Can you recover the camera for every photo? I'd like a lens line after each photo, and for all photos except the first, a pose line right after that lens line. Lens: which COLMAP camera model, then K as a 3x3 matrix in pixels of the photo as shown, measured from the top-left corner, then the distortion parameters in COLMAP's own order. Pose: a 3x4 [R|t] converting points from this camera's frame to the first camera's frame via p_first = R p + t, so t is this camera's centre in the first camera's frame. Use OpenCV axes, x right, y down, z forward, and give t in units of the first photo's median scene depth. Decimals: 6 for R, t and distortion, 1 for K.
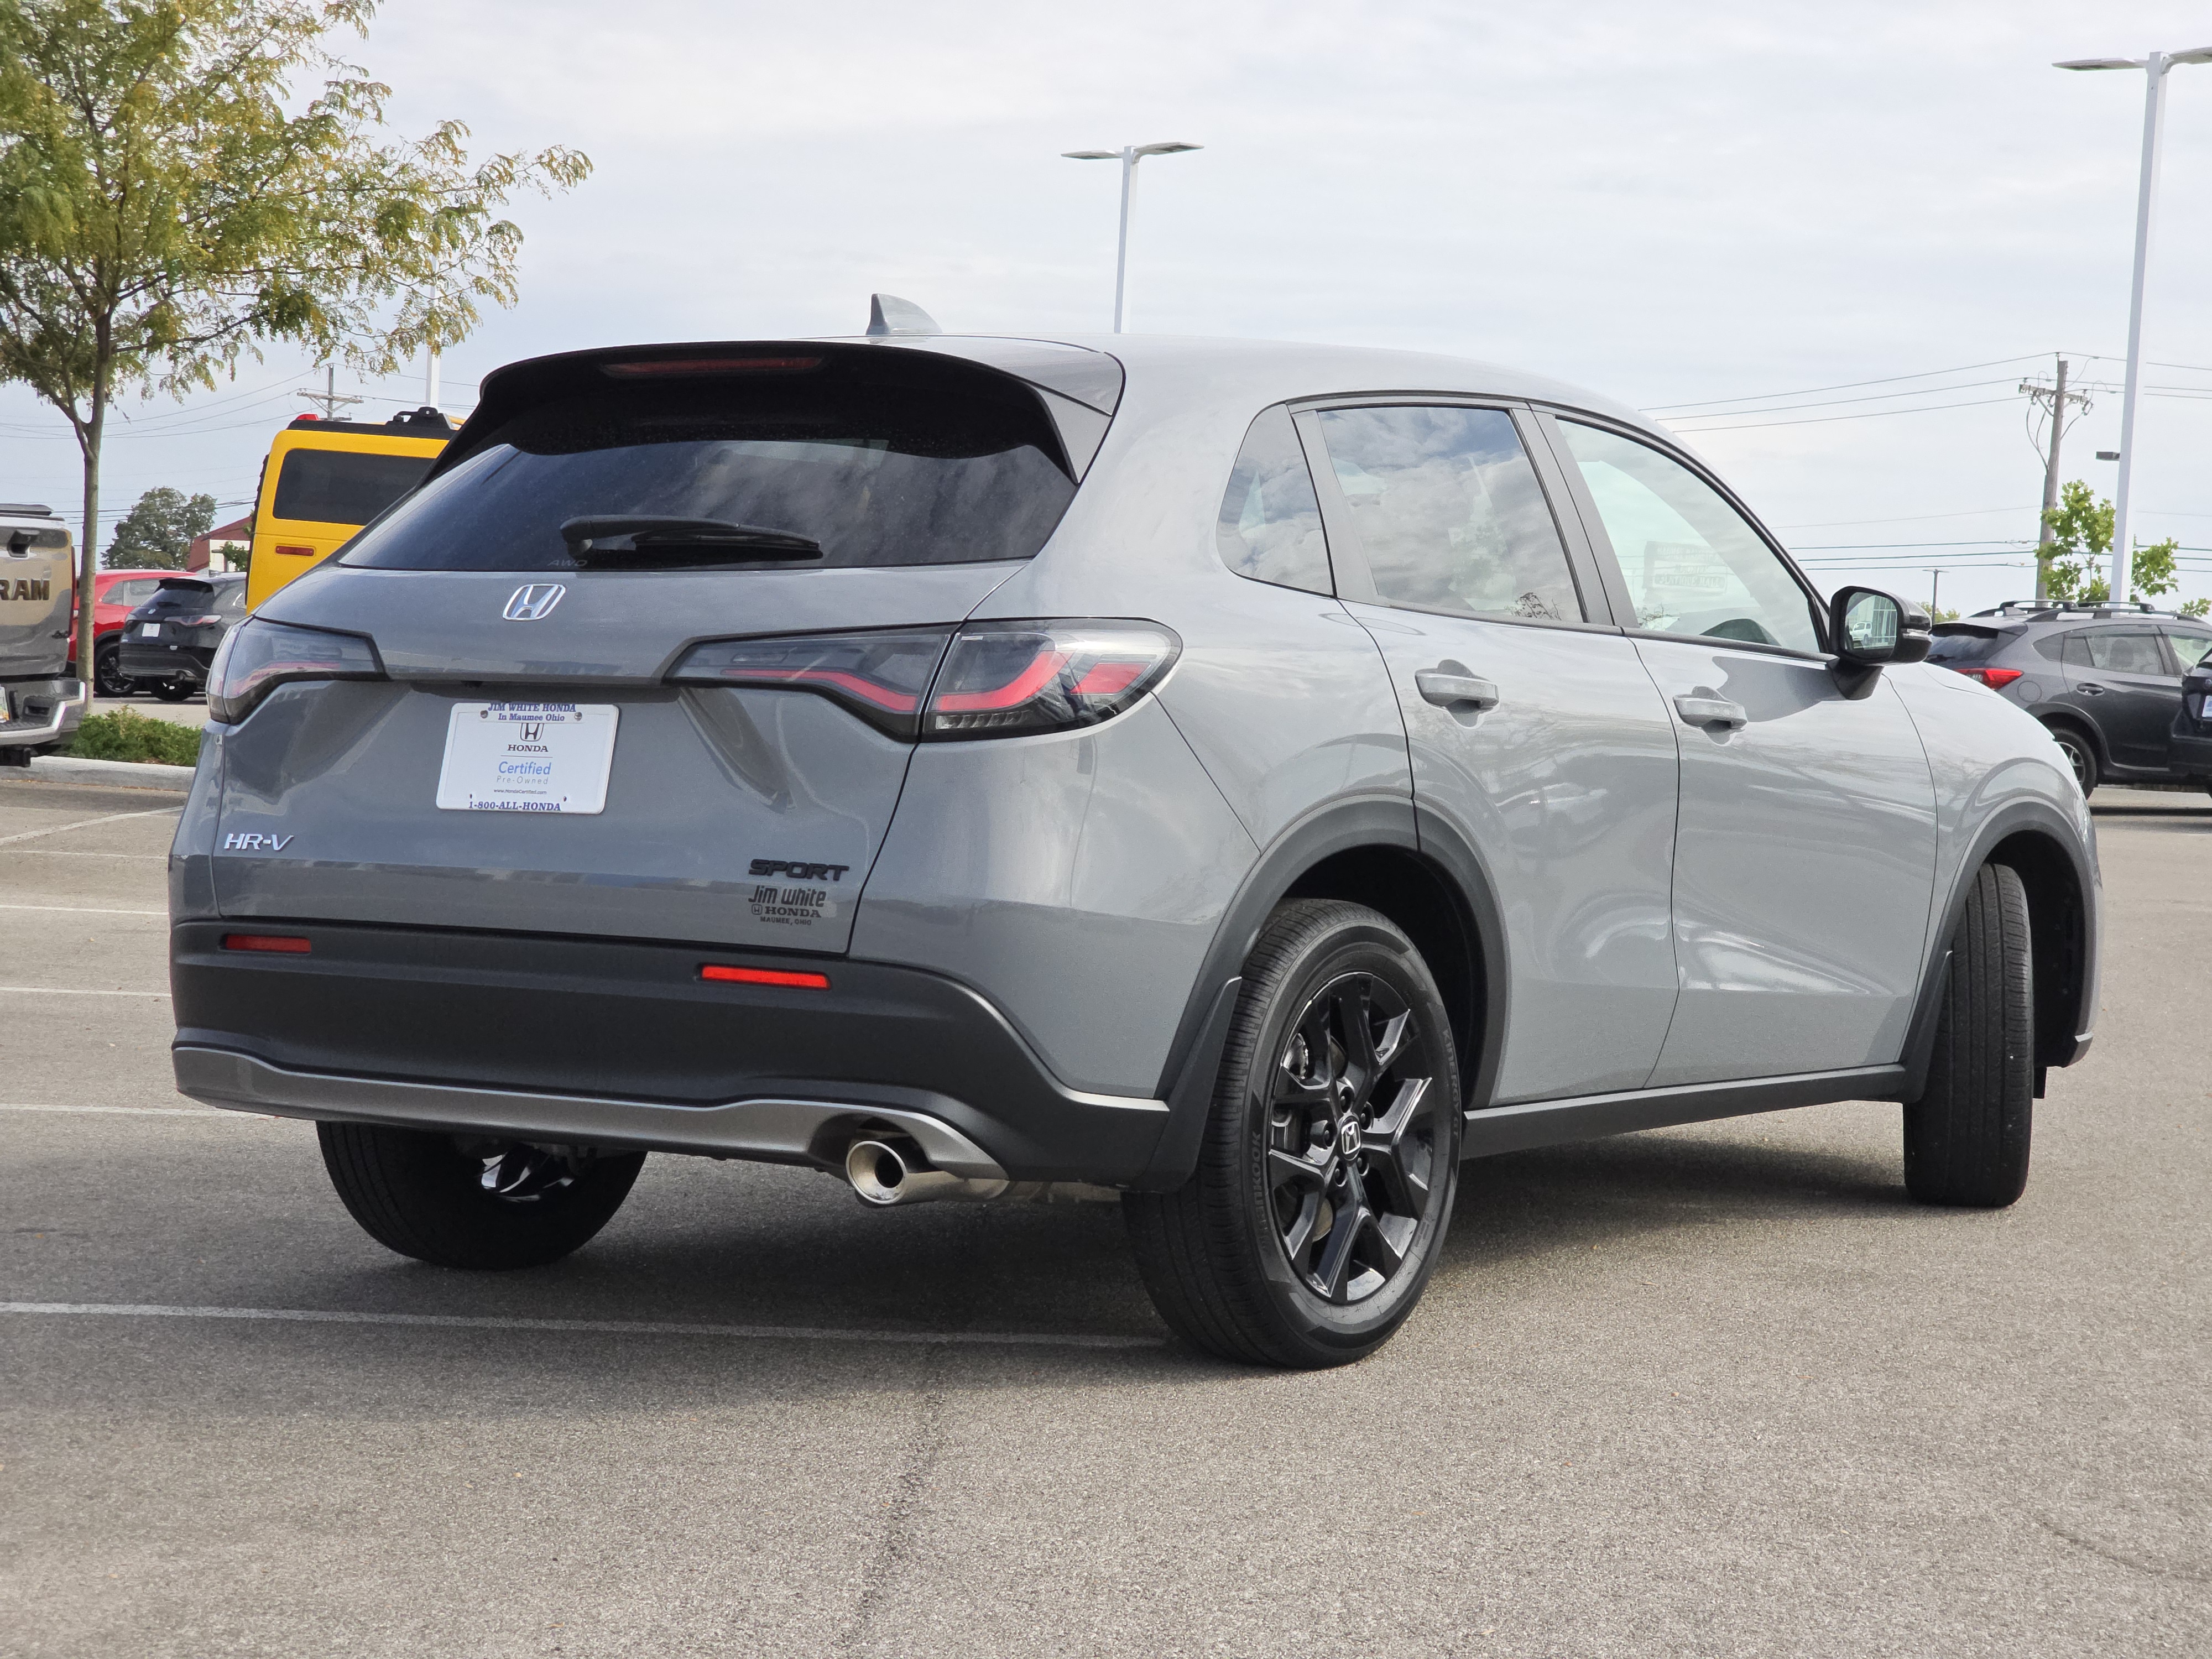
lens RADIAL K [[4263.7, 0, 1108.3], [0, 4263.7, 832.2], [0, 0, 1]] dist [0.013450, 0.000000]
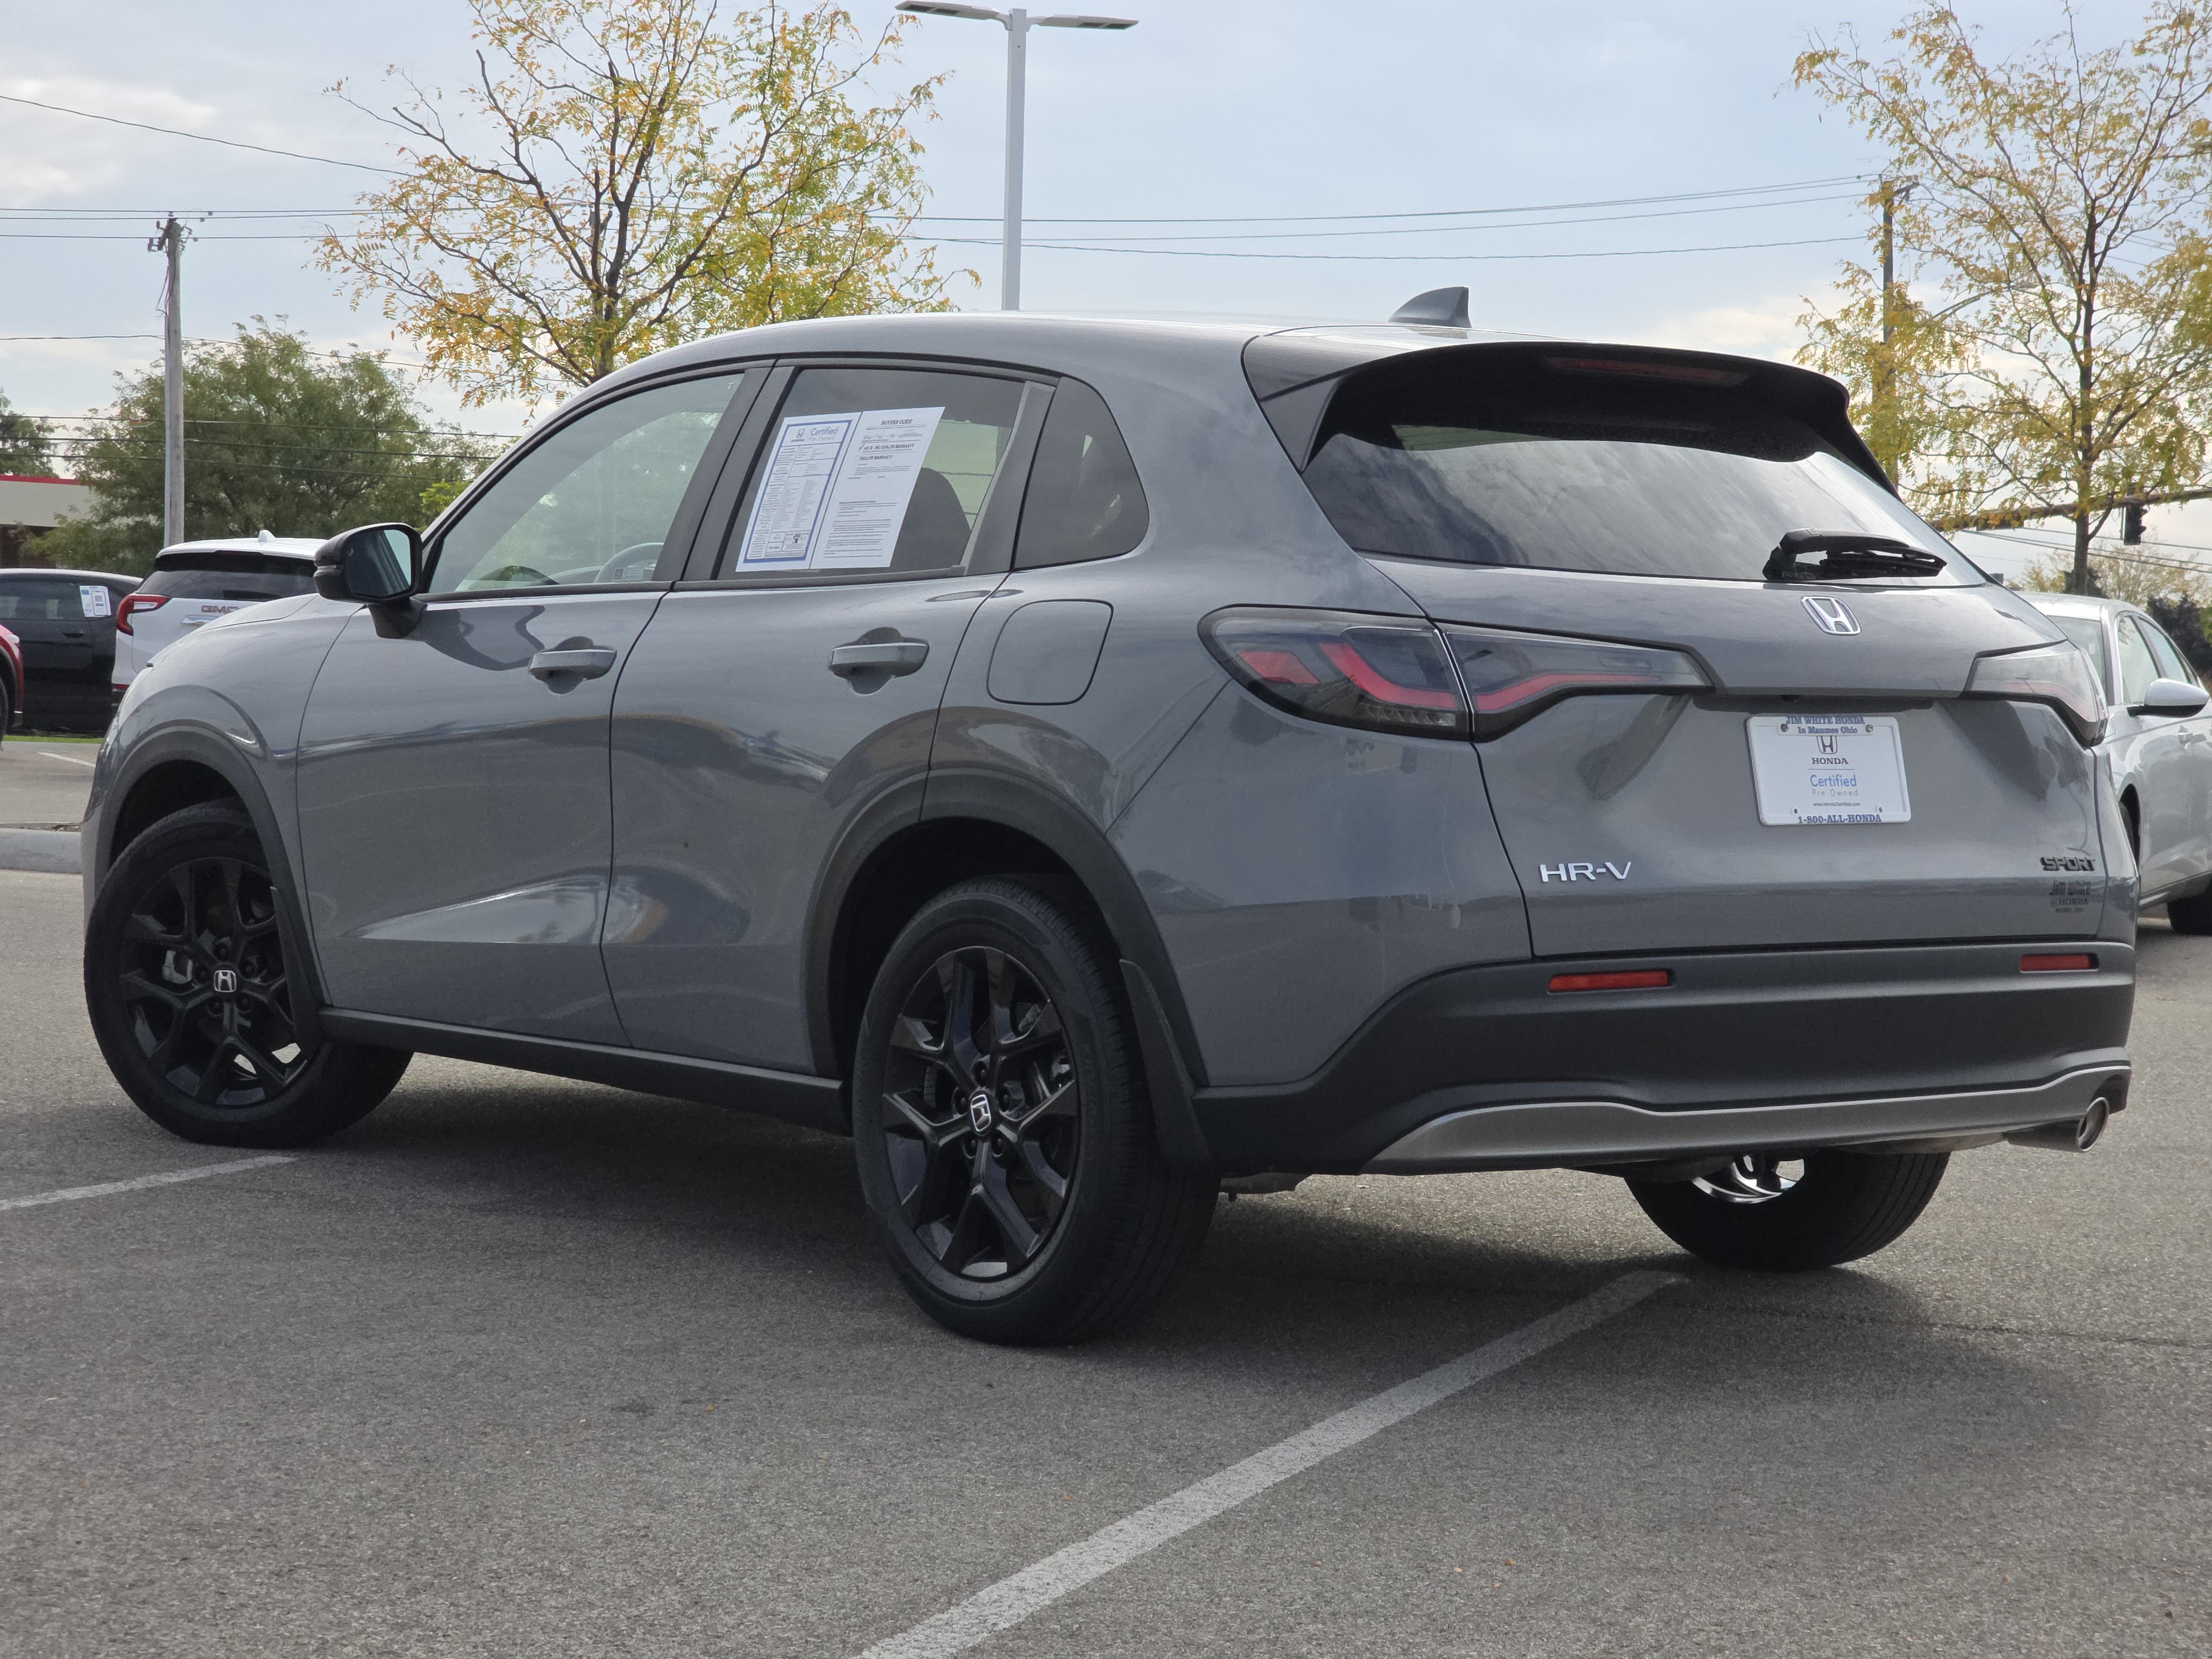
lens RADIAL K [[4263.7, 0, 1104.6], [0, 4263.7, 833.4], [0, 0, 1]] dist [0.013450, 0.000000]
pose [[0.316454, -0.054552, 0.947038, -1.150232], [0.011997, 0.998495, 0.053507, -0.058778], [-0.948532, -0.005571, 0.316632, 0.845032]]
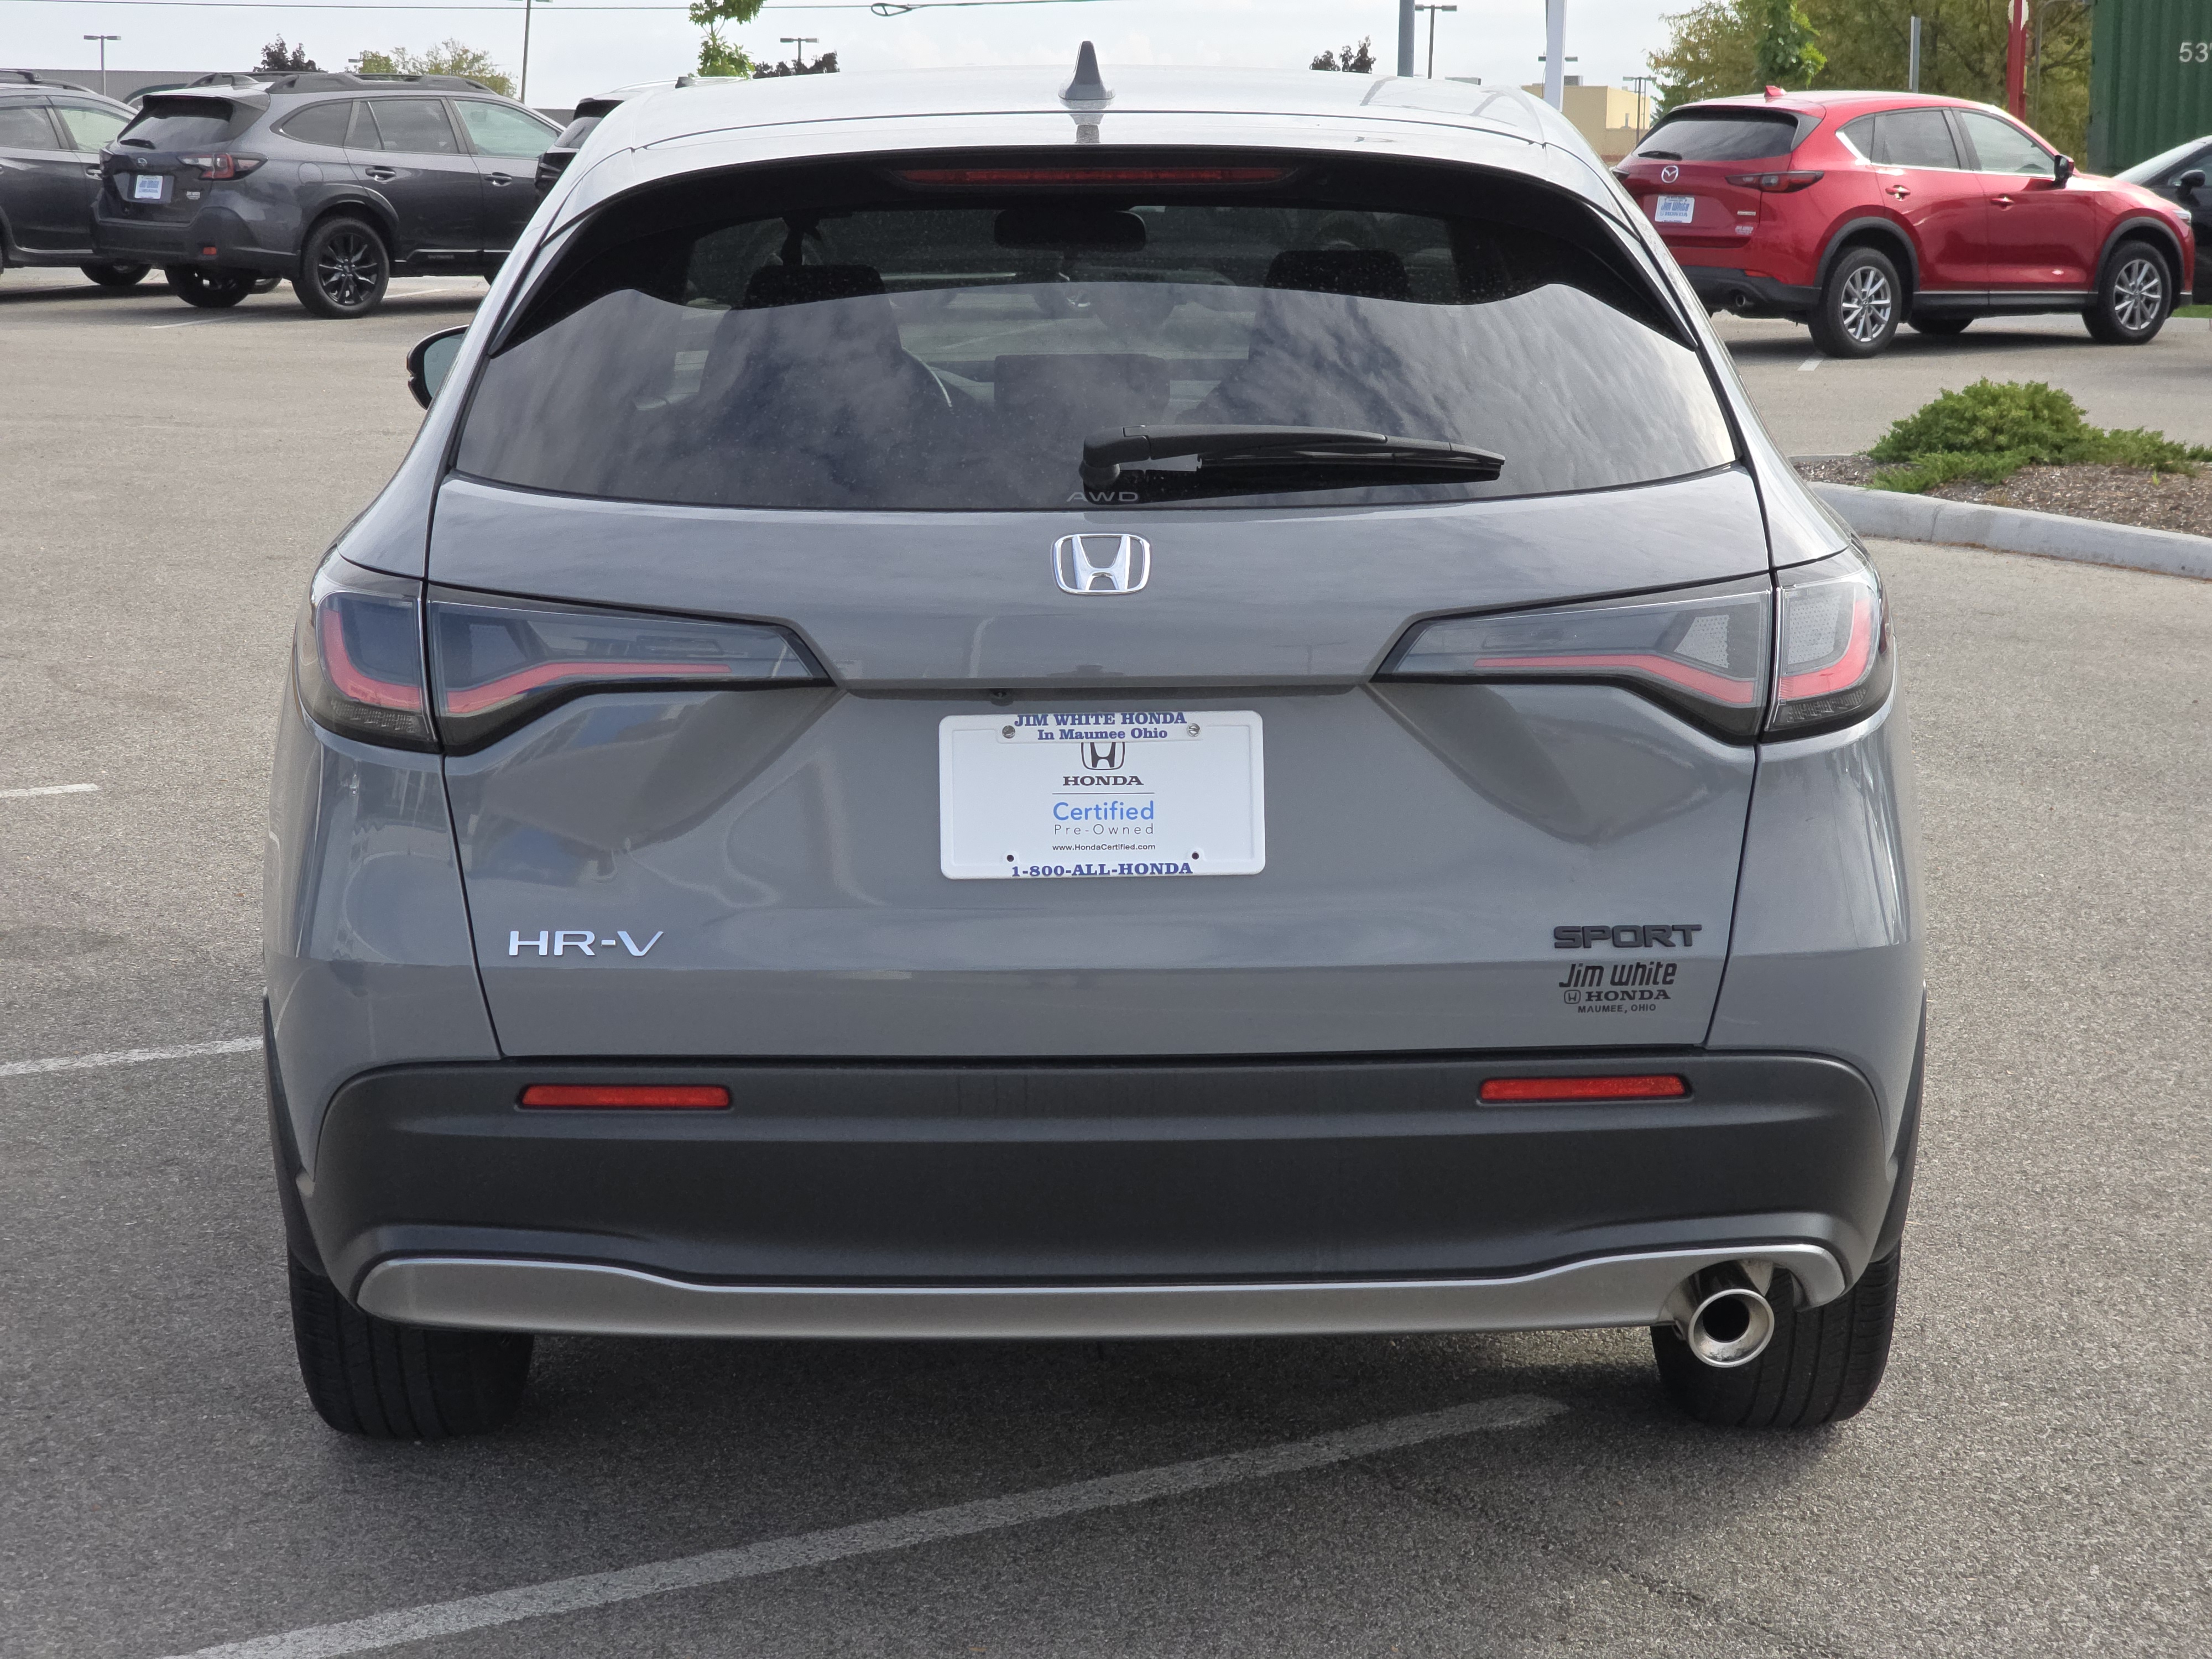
lens RADIAL K [[4263.7, 0, 1123.0], [0, 4263.7, 822.3], [0, 0, 1]] dist [0.013450, 0.000000]
pose [[0.828419, -0.117363, 0.547676, -0.507641], [0.041640, 0.988000, 0.148736, -0.114377], [-0.558559, -0.100411, 0.823364, 0.438898]]
